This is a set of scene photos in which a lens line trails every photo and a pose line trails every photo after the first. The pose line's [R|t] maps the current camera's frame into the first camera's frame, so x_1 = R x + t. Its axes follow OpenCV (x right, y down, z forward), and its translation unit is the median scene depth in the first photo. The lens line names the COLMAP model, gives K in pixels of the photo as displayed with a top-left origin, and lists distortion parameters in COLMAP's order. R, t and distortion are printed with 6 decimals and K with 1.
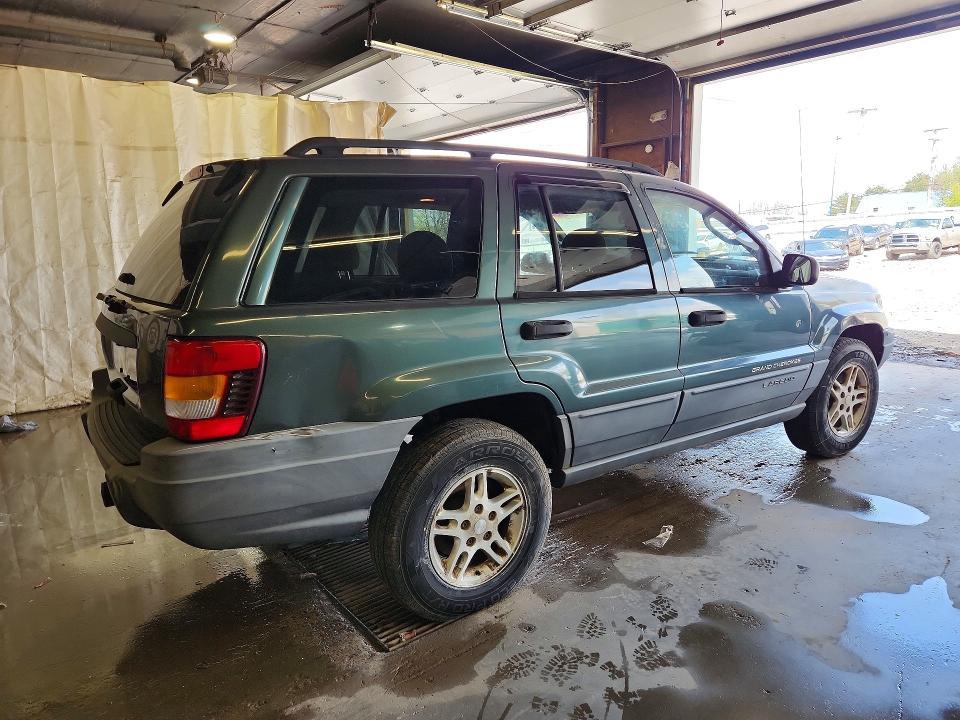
lens RADIAL K [[674.6, 0, 477.7], [0, 674.6, 356.5], [0, 0, 1]] dist [0.033192, -0.018151]
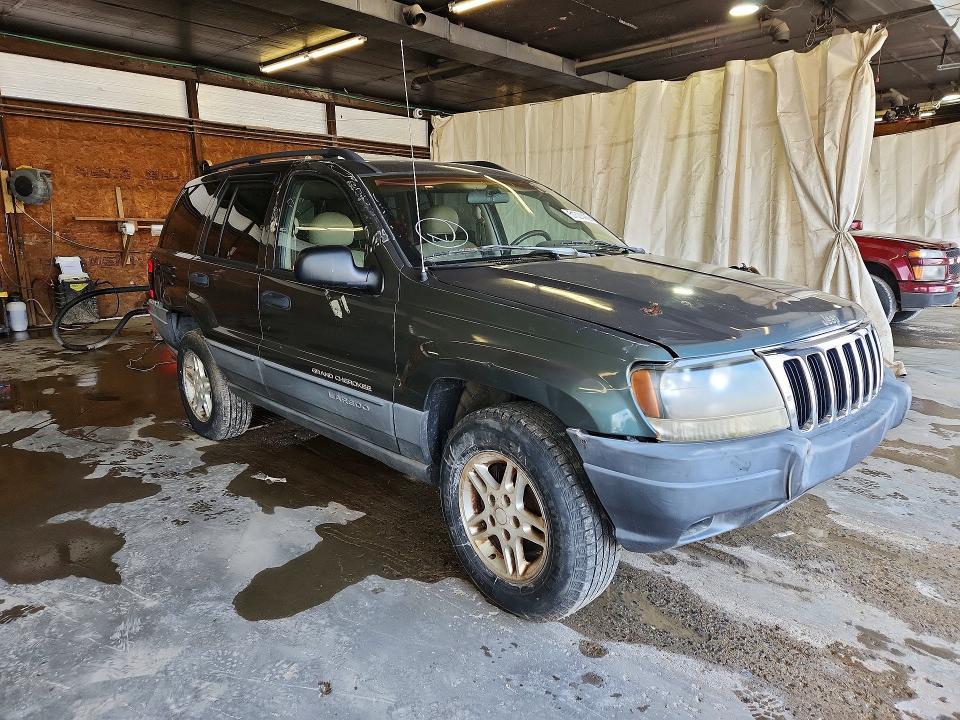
lens RADIAL K [[674.6, 0, 478.7], [0, 674.6, 364.5], [0, 0, 1]] dist [0.033192, -0.018151]
pose [[0.095540, 0.218469, -0.971156, 1.766249], [-0.168413, 0.965102, 0.200539, -0.279909], [0.981075, 0.144396, 0.128999, 1.477380]]
